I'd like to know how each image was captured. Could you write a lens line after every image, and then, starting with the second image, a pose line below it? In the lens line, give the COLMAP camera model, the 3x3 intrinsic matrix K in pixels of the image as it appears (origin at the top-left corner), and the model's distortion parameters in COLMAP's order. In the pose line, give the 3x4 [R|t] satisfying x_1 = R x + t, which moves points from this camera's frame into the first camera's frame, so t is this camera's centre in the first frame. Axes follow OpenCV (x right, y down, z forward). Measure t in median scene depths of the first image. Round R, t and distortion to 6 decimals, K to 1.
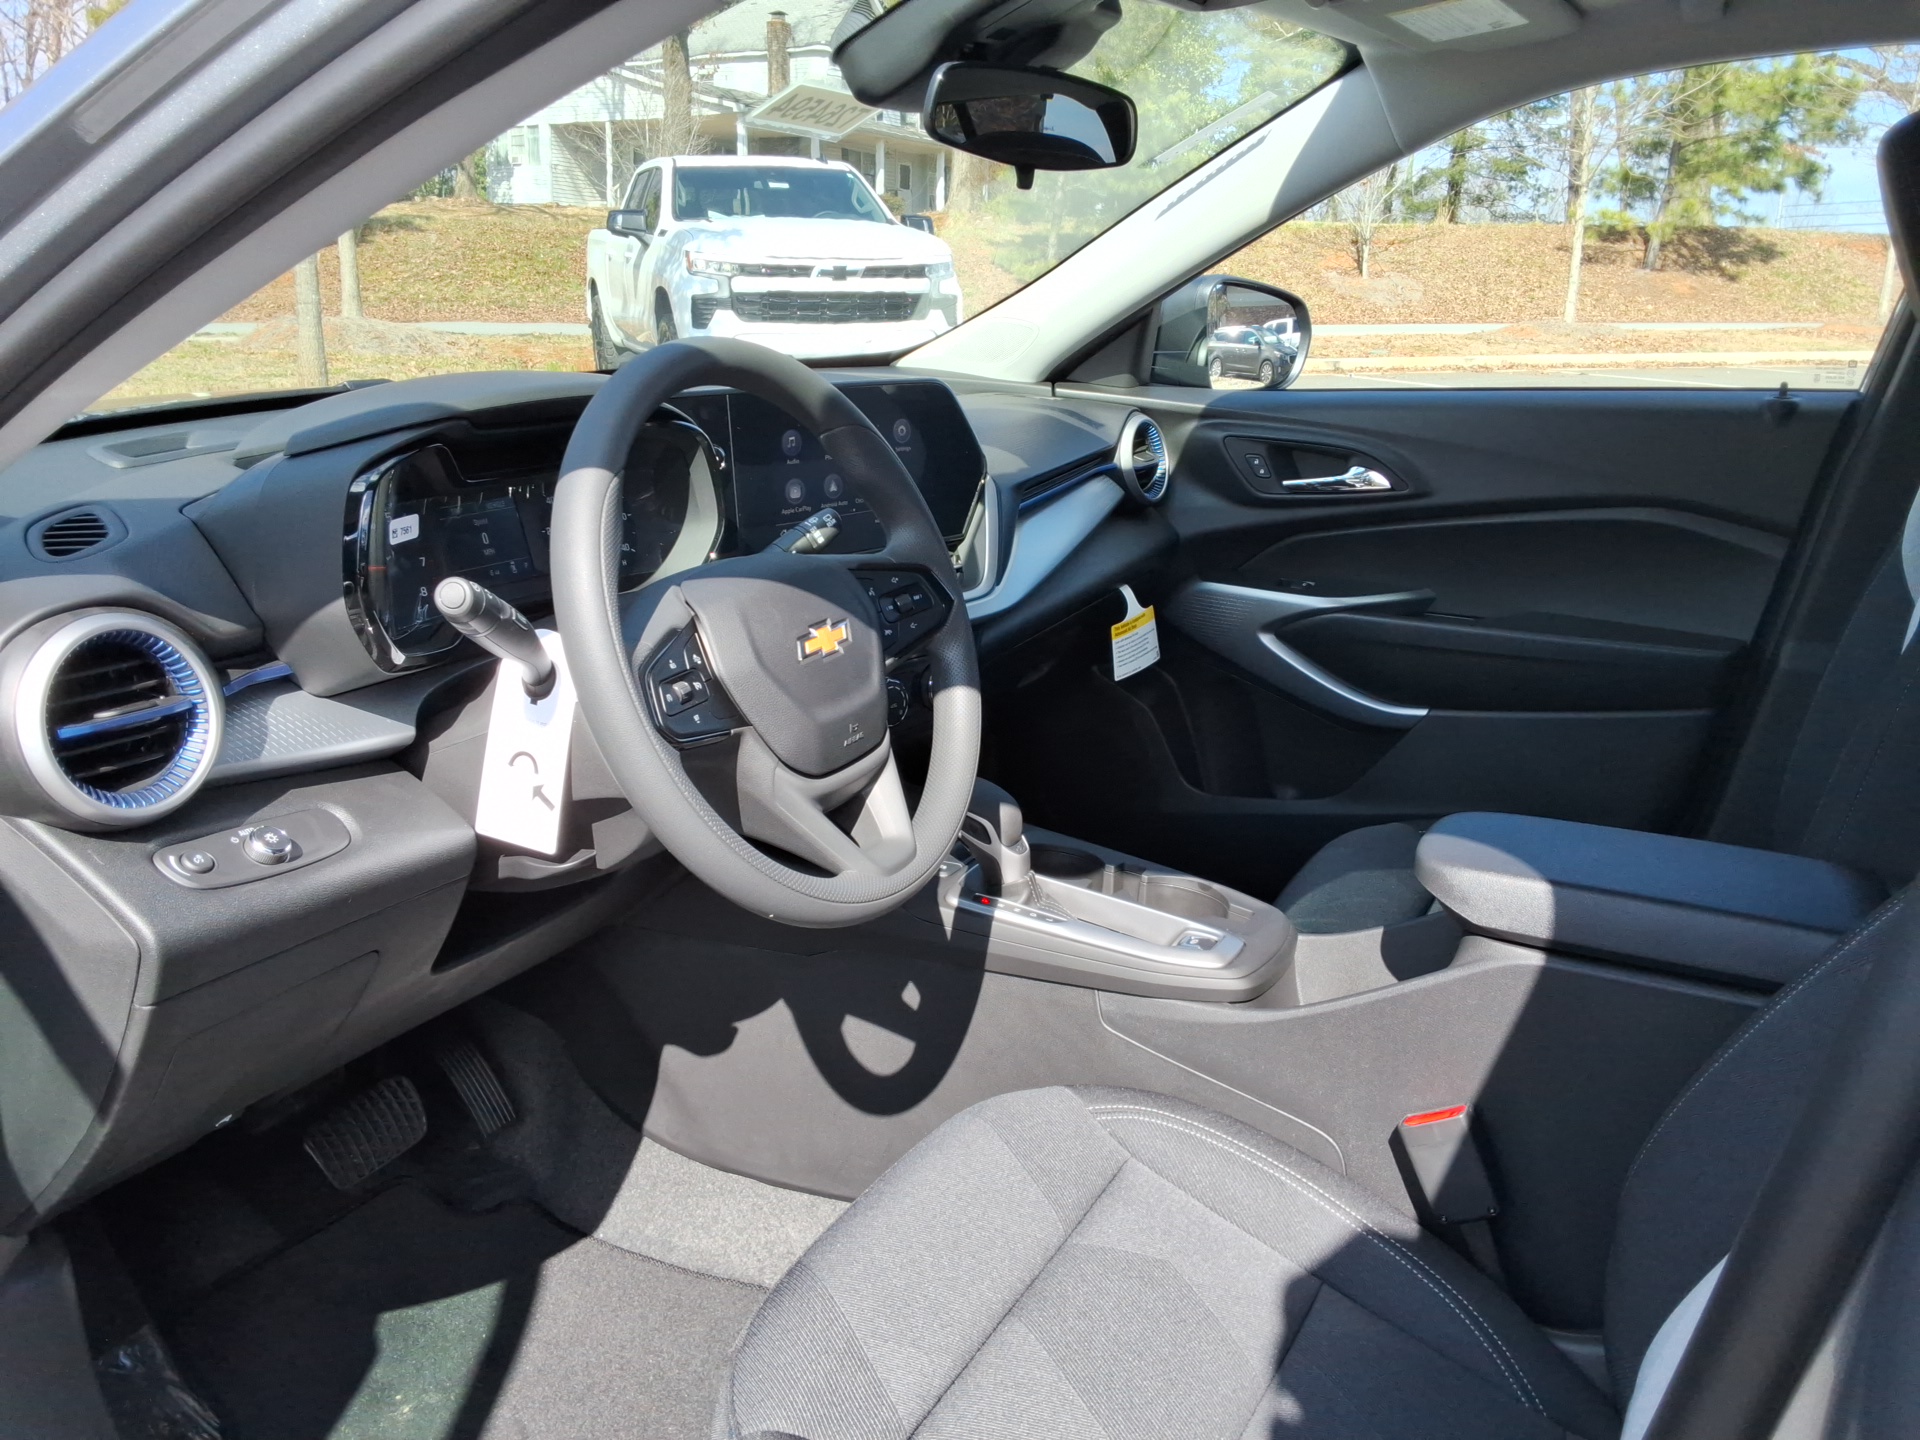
lens RADIAL K [[1546.0, 0, 960.0], [0, 1546.0, 720.0], [0, 0, 1]] dist [0.079173, -0.140189]
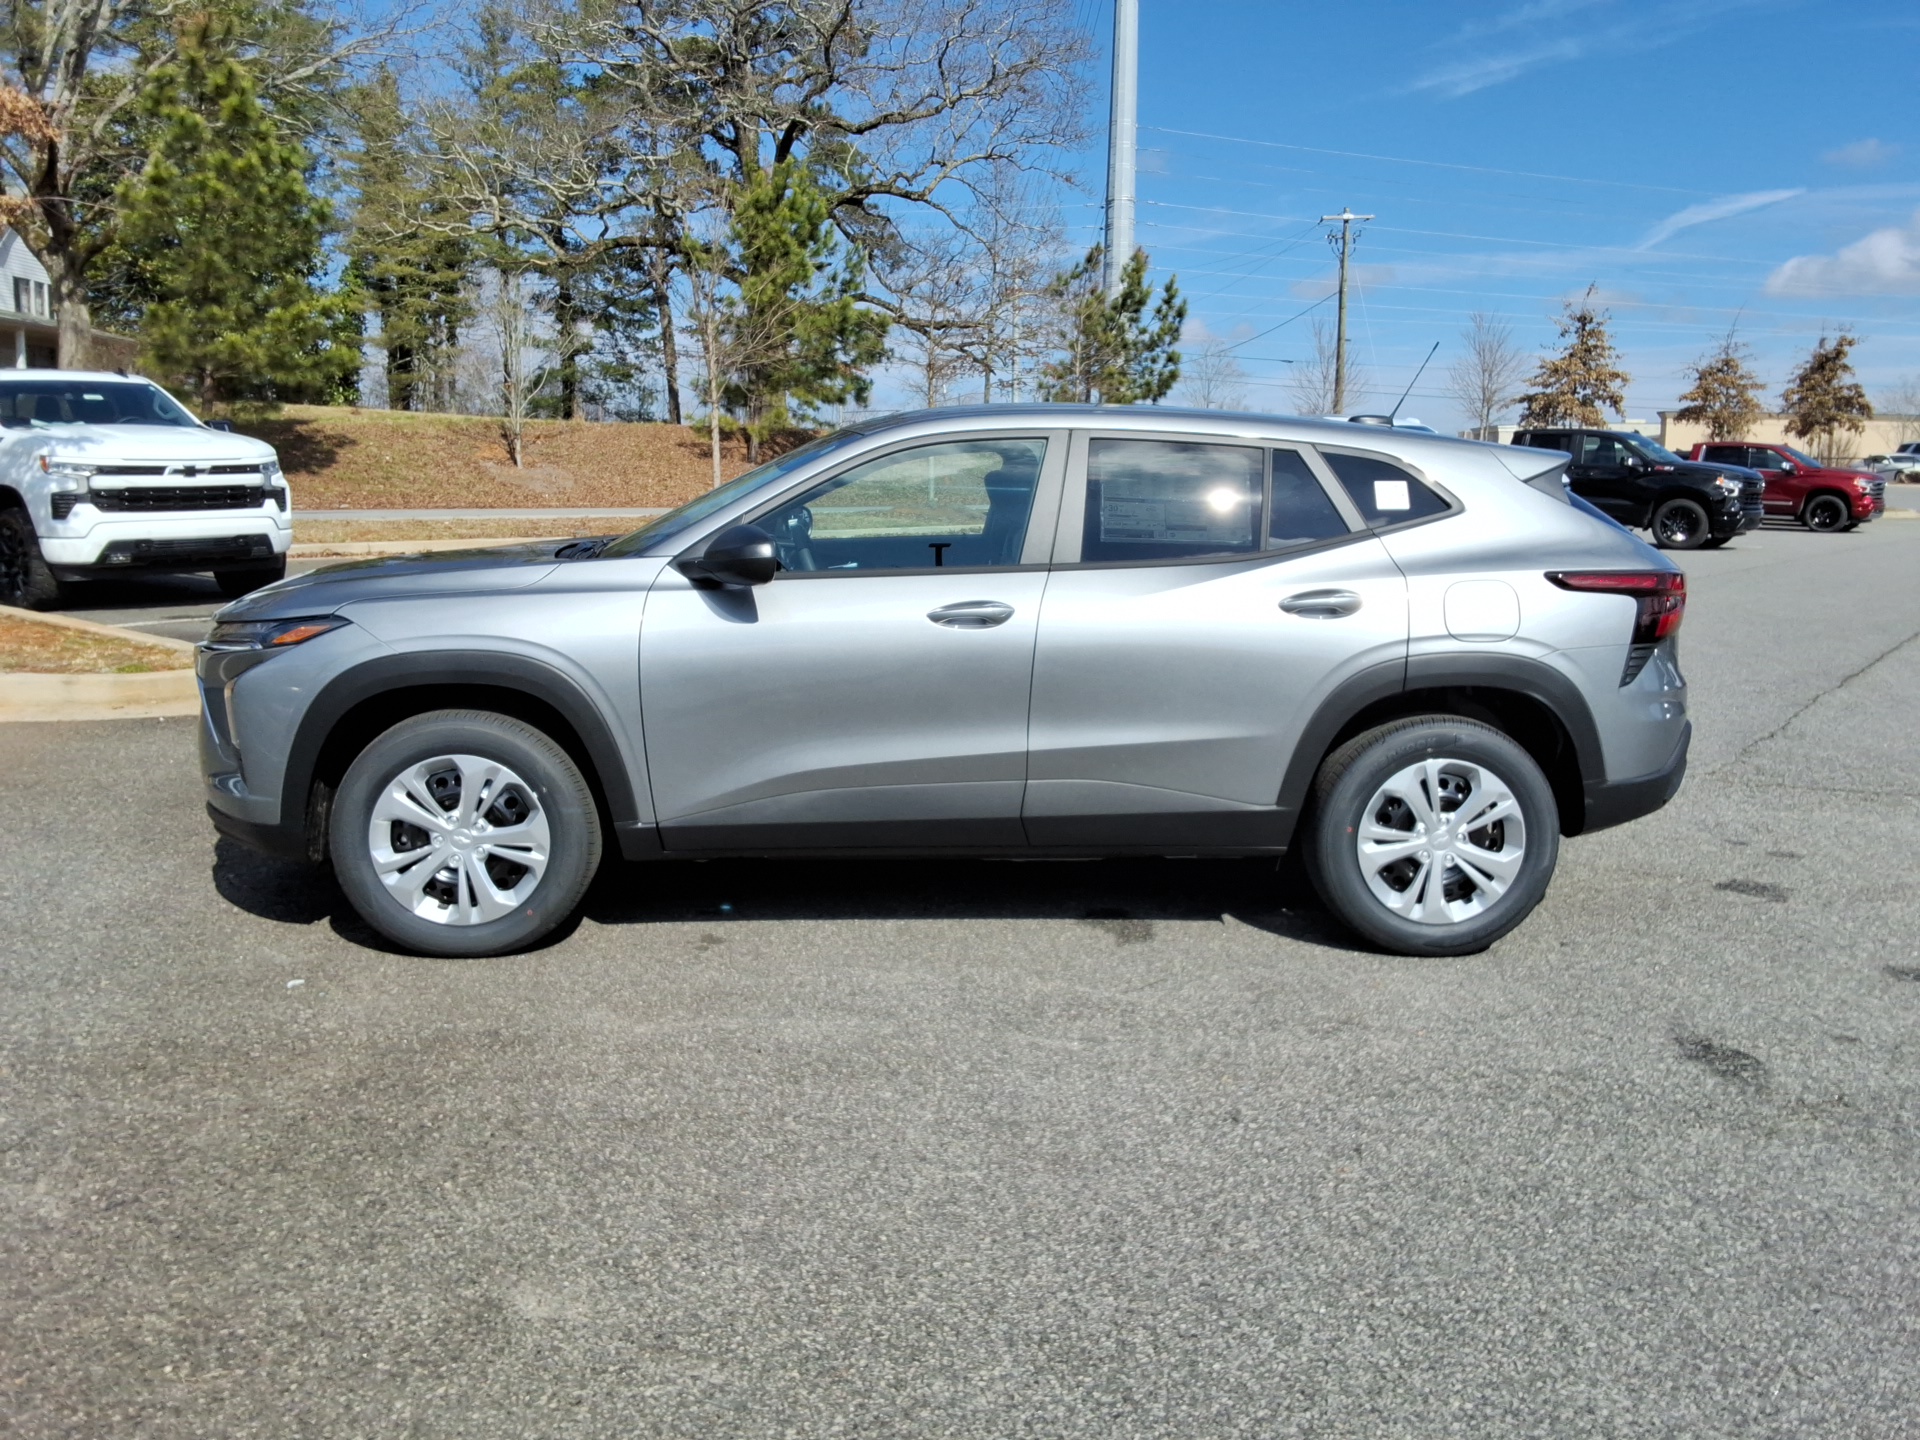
lens RADIAL K [[1555.7, 0, 977.5], [0, 1555.7, 695.8], [0, 0, 1]] dist [0.118253, -0.207041]
pose [[0.848601, -0.072365, 0.524060, -0.058169], [0.138860, 0.986336, -0.088655, 0.020240], [-0.510484, 0.148004, 0.847054, -0.085290]]
